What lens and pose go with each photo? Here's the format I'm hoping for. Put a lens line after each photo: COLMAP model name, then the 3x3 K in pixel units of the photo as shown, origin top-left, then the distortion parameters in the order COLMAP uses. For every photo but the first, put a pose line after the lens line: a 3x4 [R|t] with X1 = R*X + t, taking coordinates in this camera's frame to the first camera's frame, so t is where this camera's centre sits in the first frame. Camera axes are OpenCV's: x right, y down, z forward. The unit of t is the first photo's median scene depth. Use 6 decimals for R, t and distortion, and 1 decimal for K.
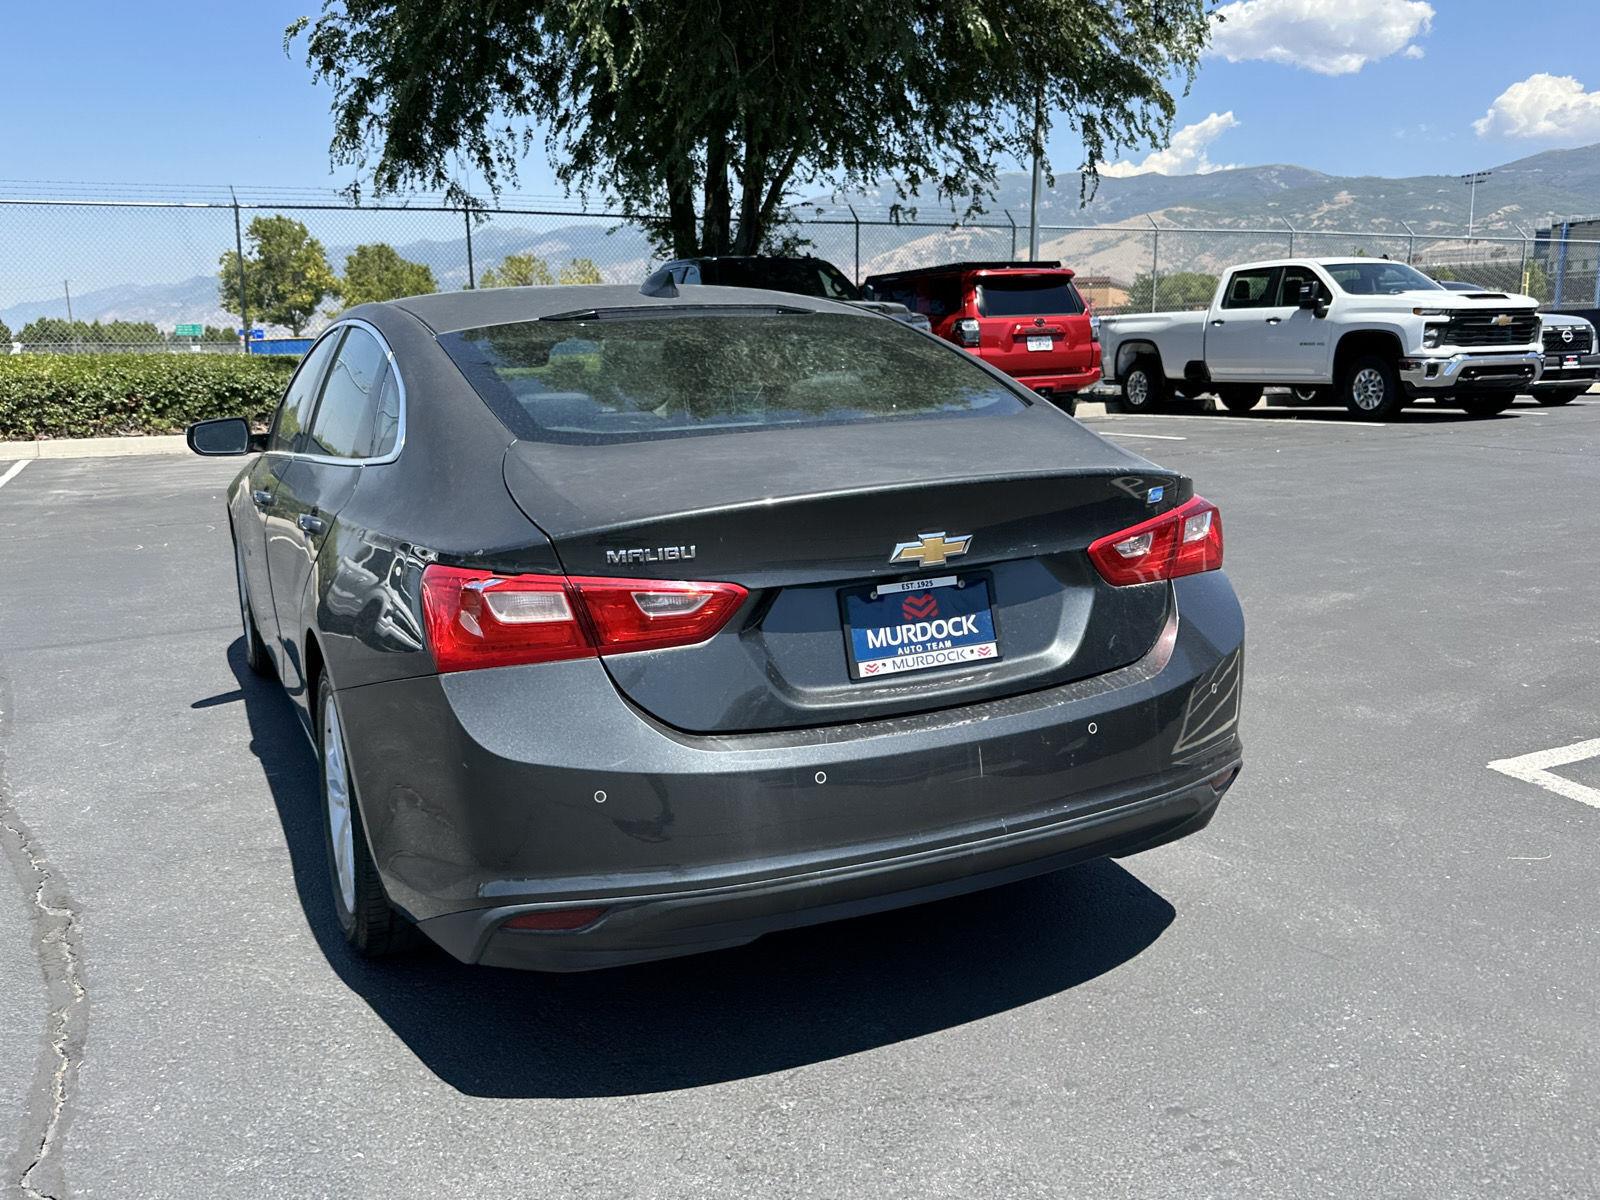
lens RADIAL K [[1452.5, 0, 800.0], [0, 1452.5, 600.0], [0, 0, 1]] dist [0.072714, -0.149864]
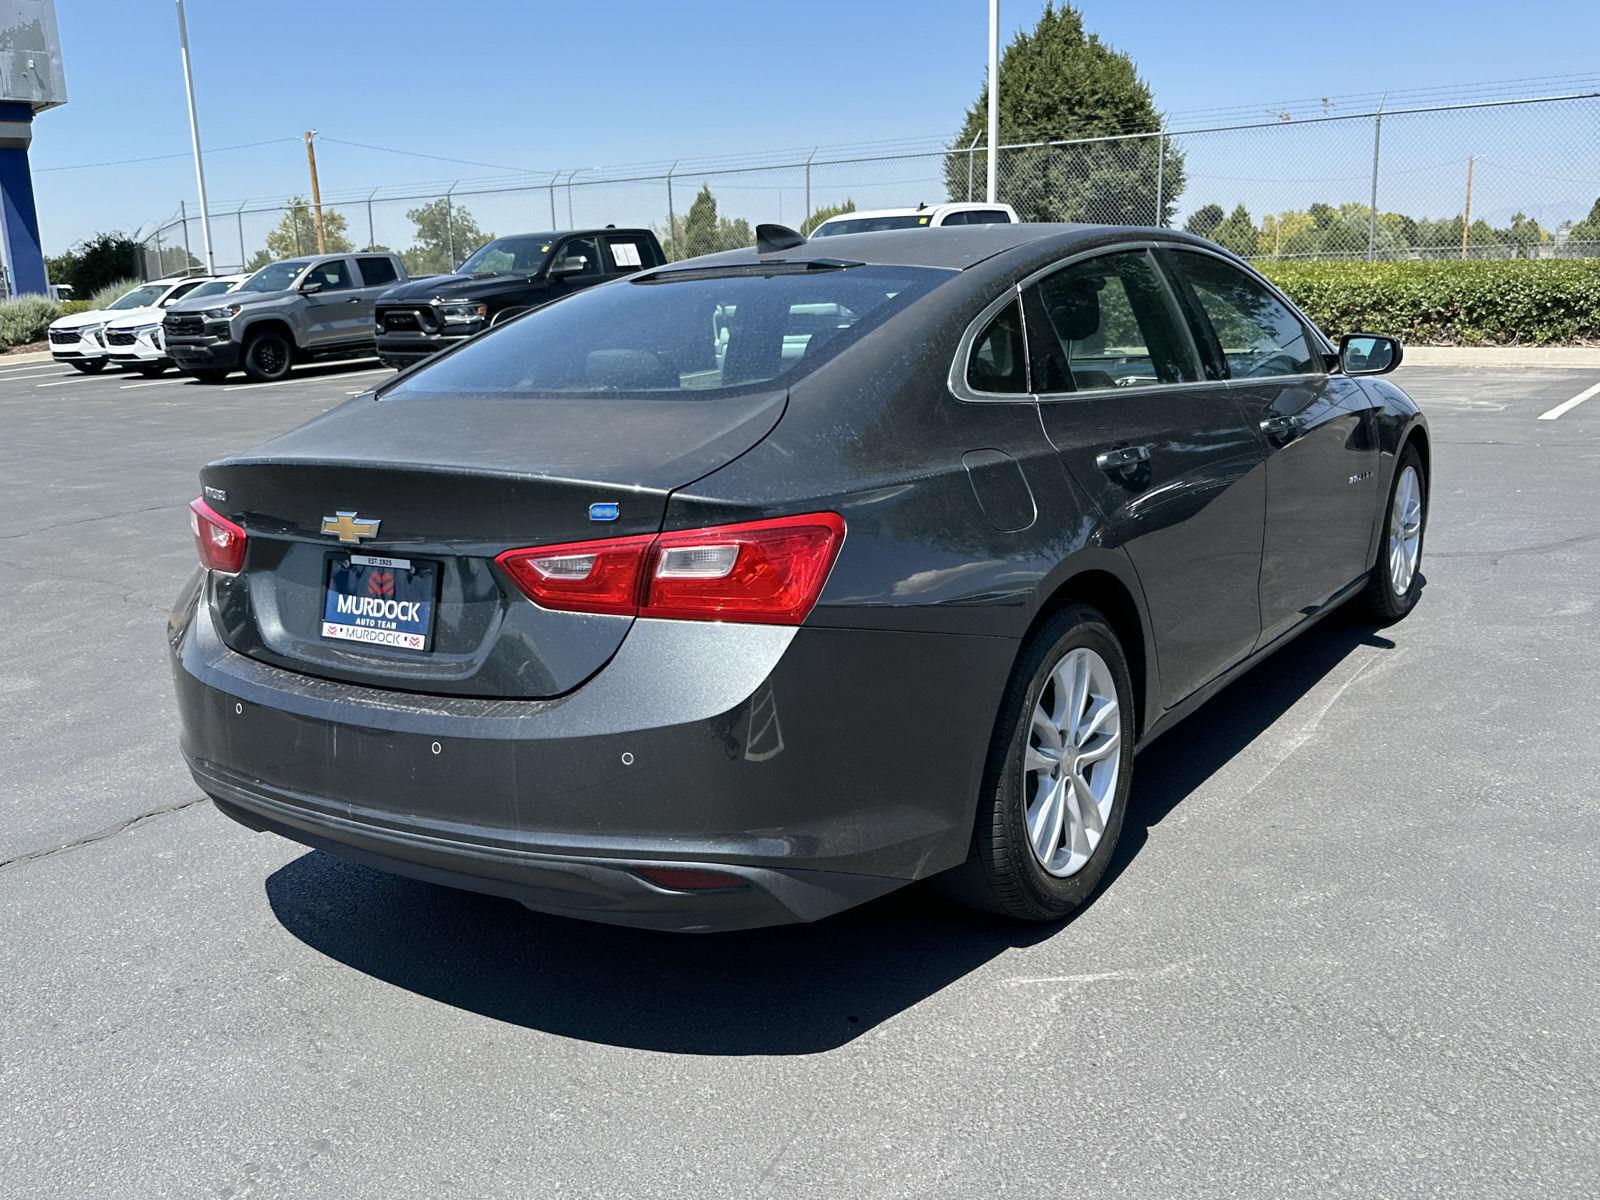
lens RADIAL K [[1452.5, 0, 800.0], [0, 1452.5, 600.0], [0, 0, 1]] dist [0.072714, -0.149864]
pose [[0.486315, 0.190139, -0.852845, 0.204402], [-0.128763, 0.980976, 0.145281, -0.031675], [0.864244, 0.039162, 0.501546, 0.138084]]
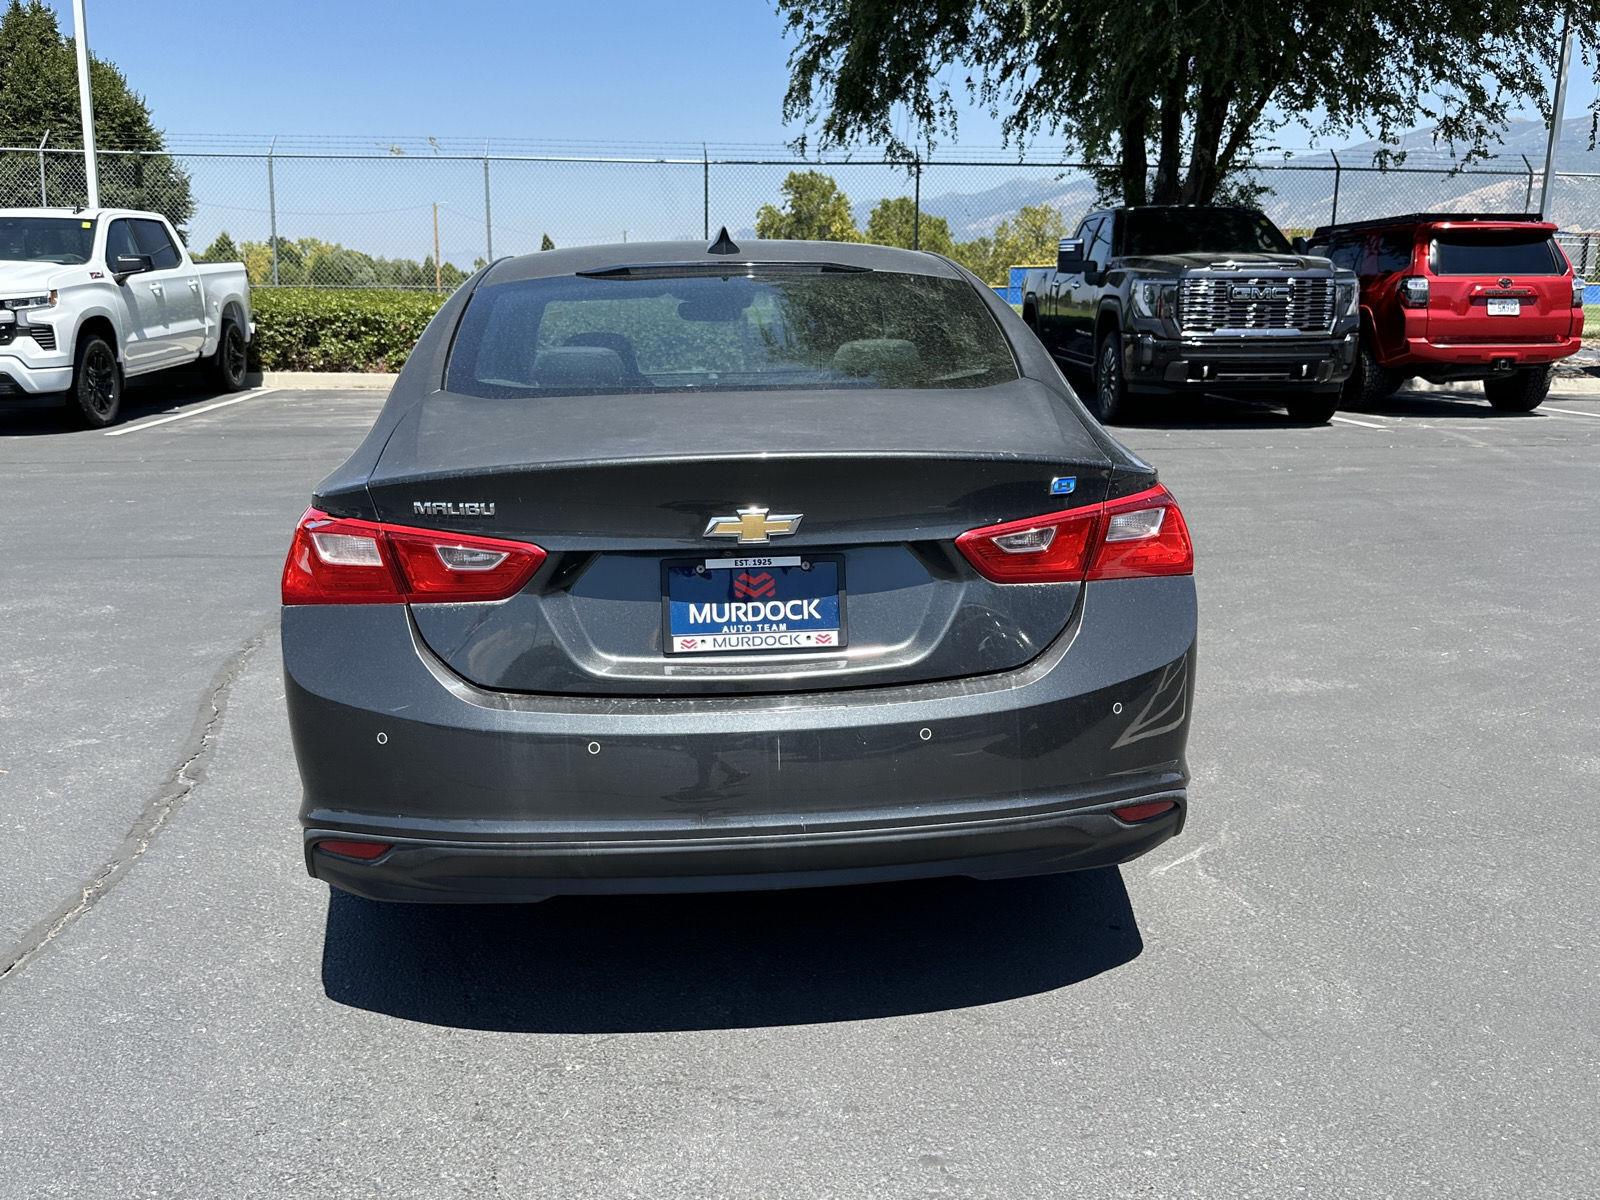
lens RADIAL K [[1419.2, 0, 771.6], [0, 1419.2, 614.2], [0, 0, 1]] dist [0.158517, -0.303621]
pose [[0.933959, 0.099166, -0.343346, 0.077405], [-0.084027, 0.994731, 0.058732, -0.006009], [0.347361, -0.026003, 0.937371, 0.023670]]
